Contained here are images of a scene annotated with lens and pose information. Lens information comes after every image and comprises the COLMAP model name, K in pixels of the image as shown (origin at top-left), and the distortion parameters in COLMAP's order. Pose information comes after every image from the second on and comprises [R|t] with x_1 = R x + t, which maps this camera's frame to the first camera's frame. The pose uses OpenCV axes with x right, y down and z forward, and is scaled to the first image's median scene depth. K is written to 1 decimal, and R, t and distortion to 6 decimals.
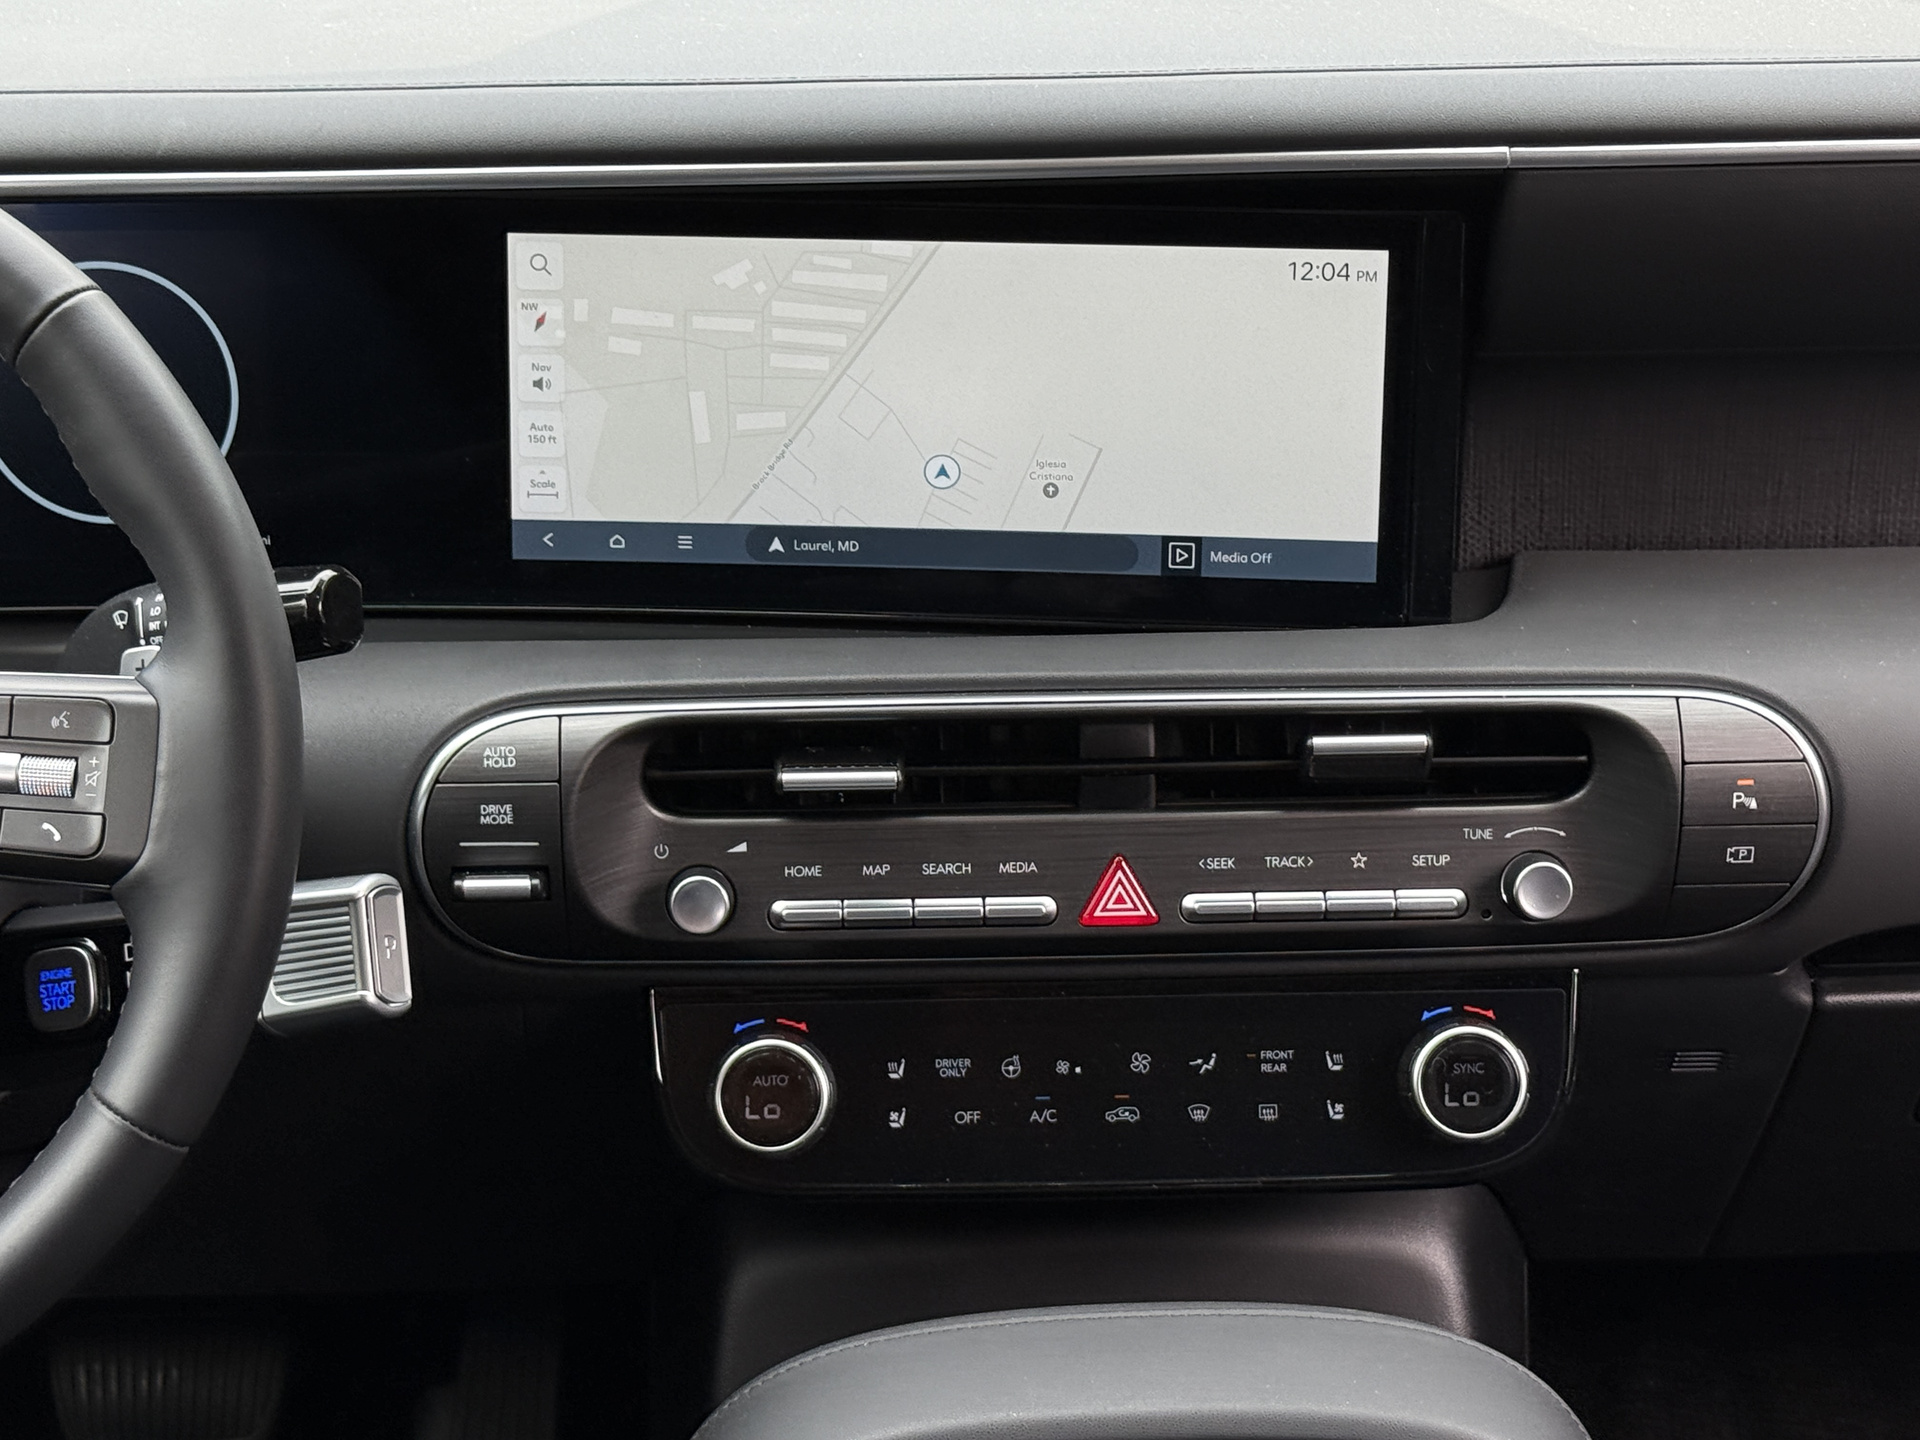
lens RADIAL K [[3730.9, 0, 954.1], [0, 3730.9, 694.3], [0, 0, 1]] dist [0.137077, 0.000000]
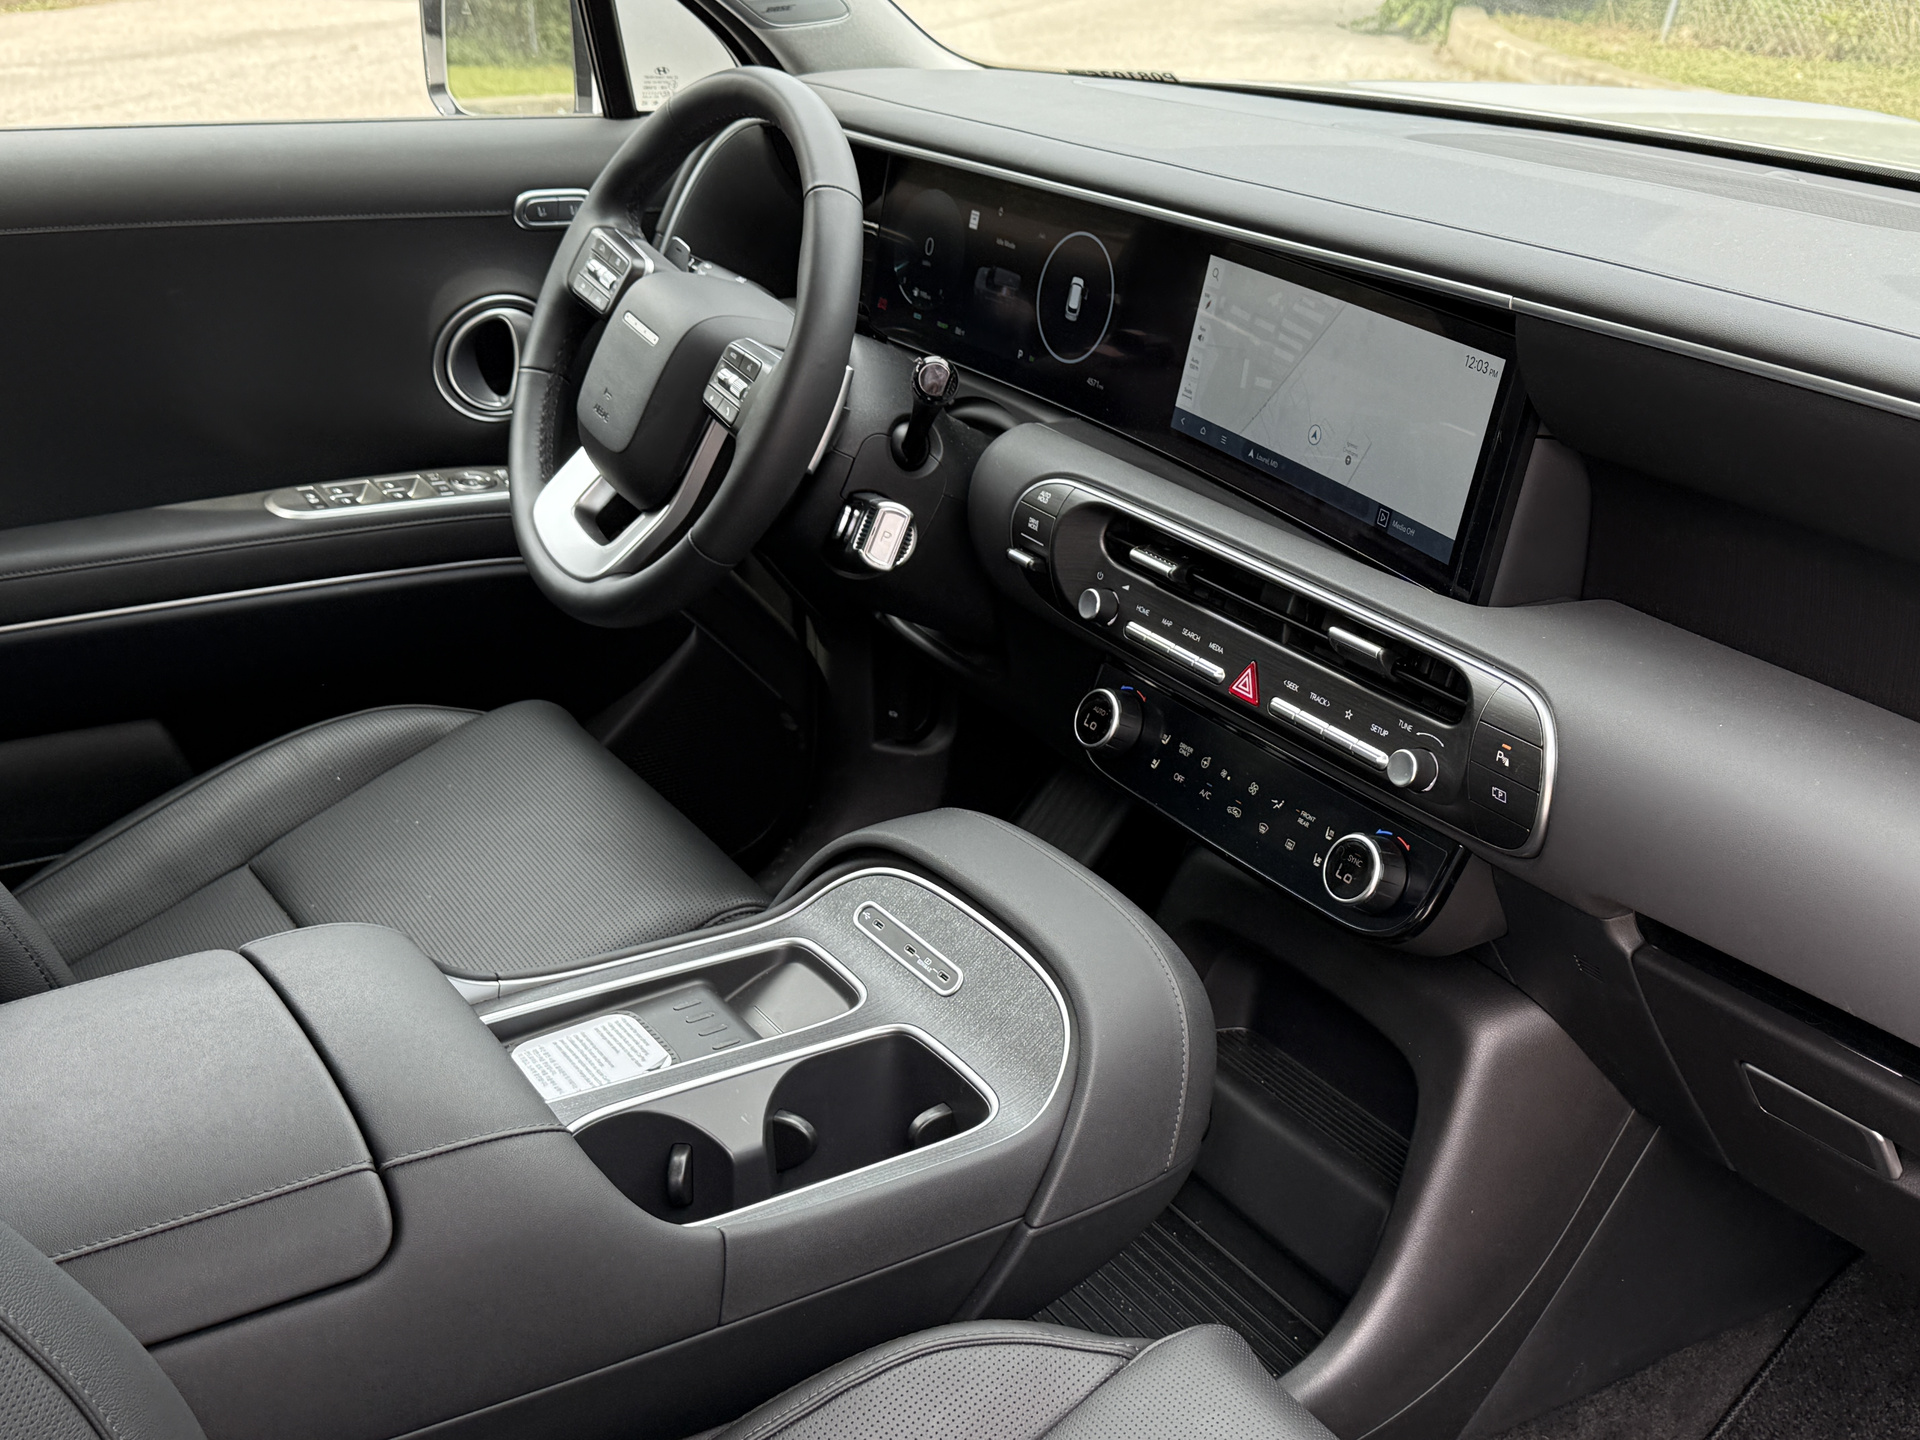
lens RADIAL K [[2131.4, 0, 959.9], [0, 2131.4, 709.5], [0, 0, 1]] dist [0.106937, 0.000000]
pose [[0.504998, 0.353360, -0.787473, 0.747707], [-0.345226, 0.918891, 0.190941, -0.076084], [0.791072, 0.175431, 0.586028, 0.315236]]
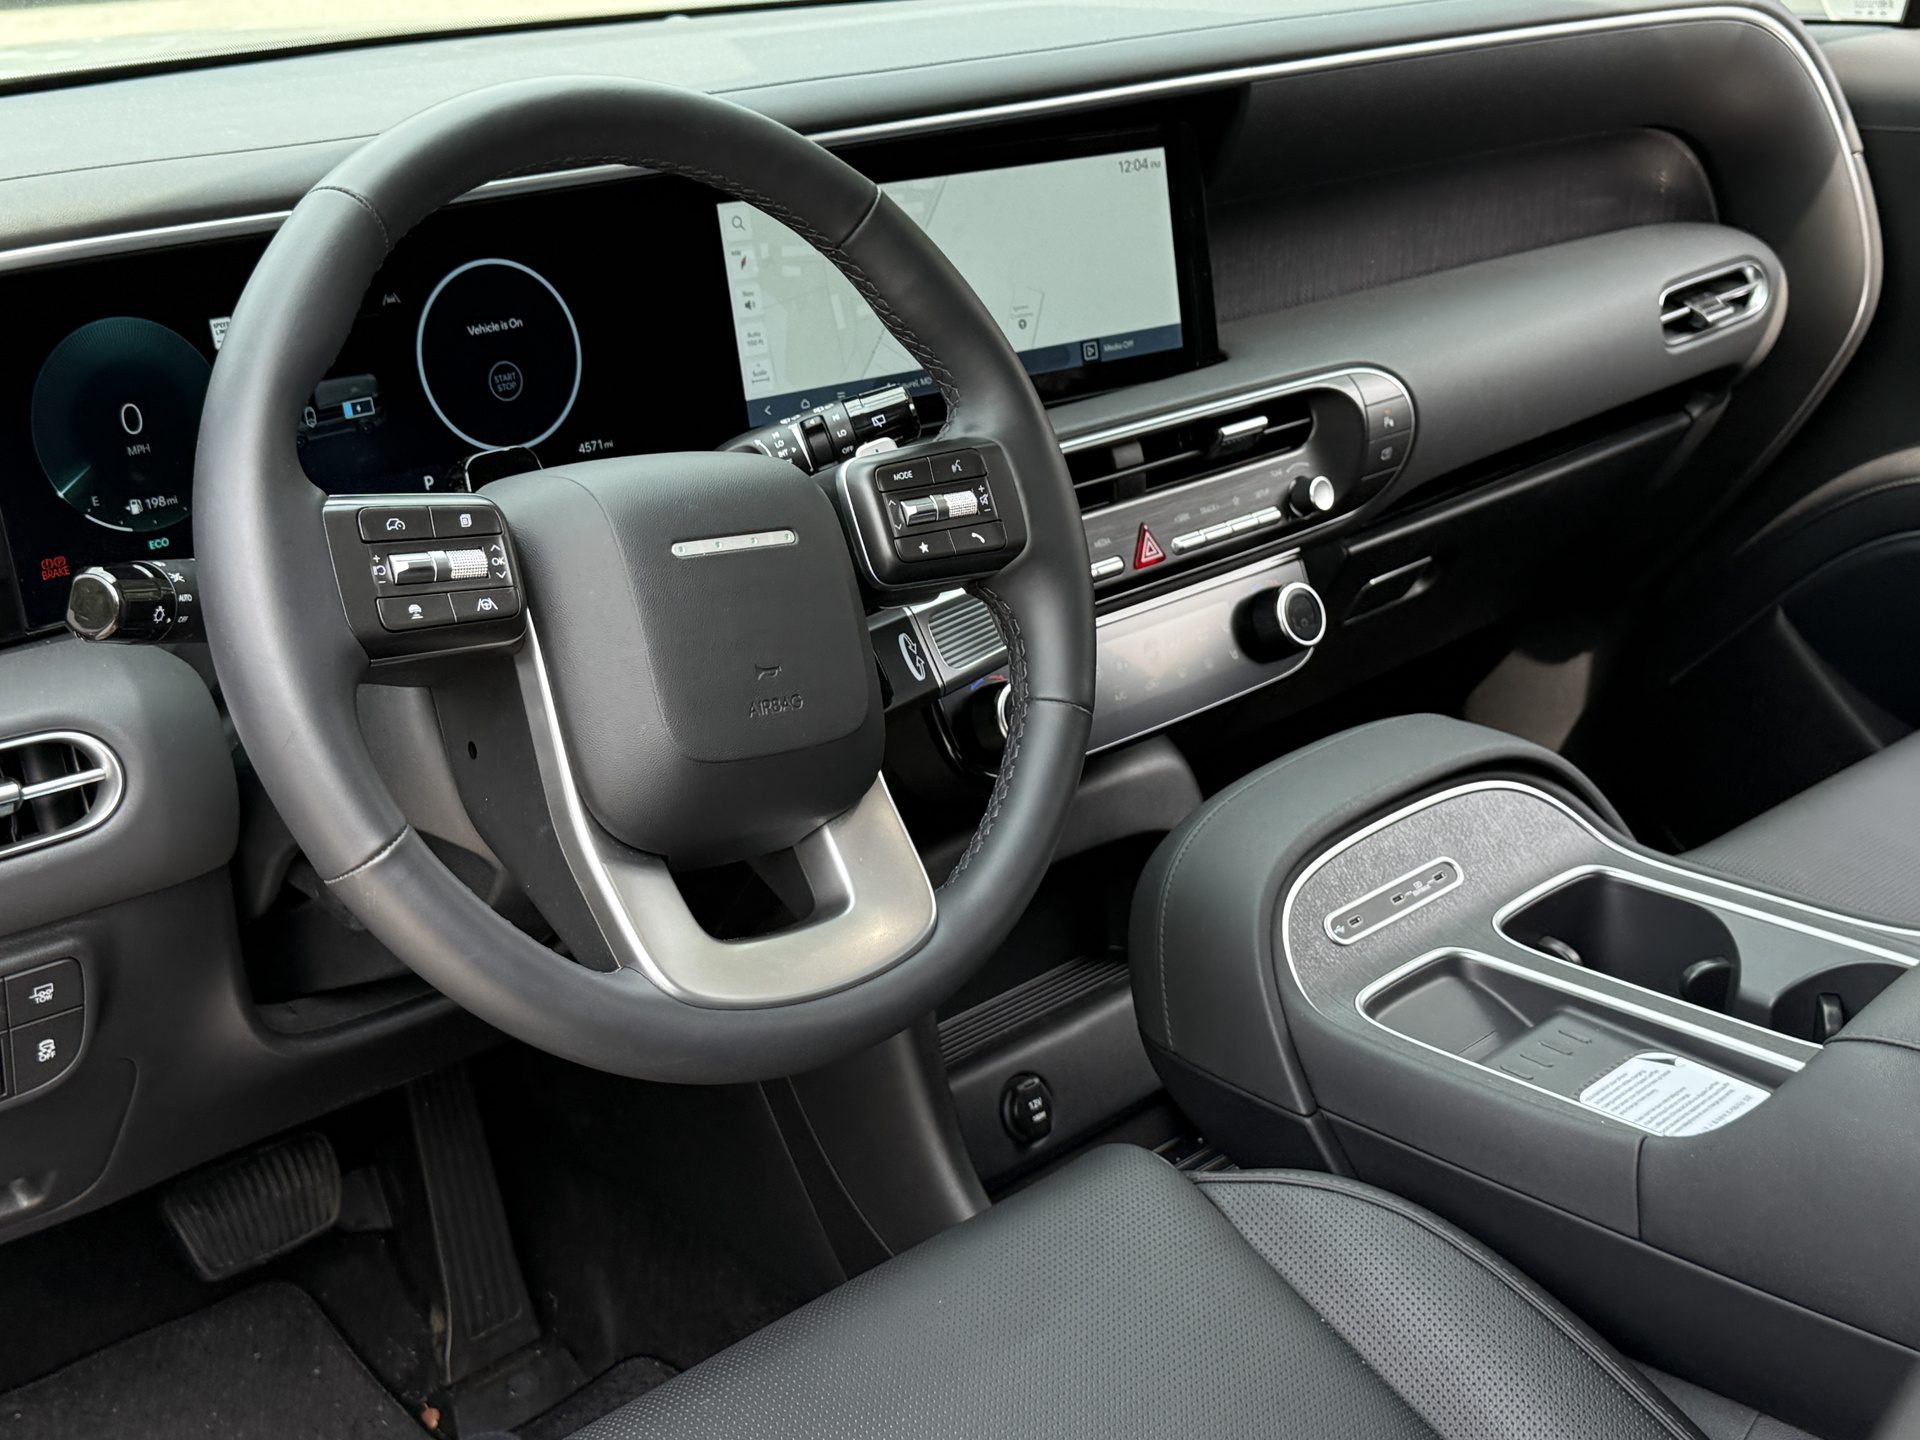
lens RADIAL K [[2485.8, 0, 948.0], [0, 2485.8, 721.9], [0, 0, 1]] dist [0.142338, 0.000000]
pose [[0.736884, -0.242522, 0.631019, -0.728829], [0.259421, 0.963415, 0.067330, 0.030609], [-0.624262, 0.114085, 0.772840, 0.206122]]
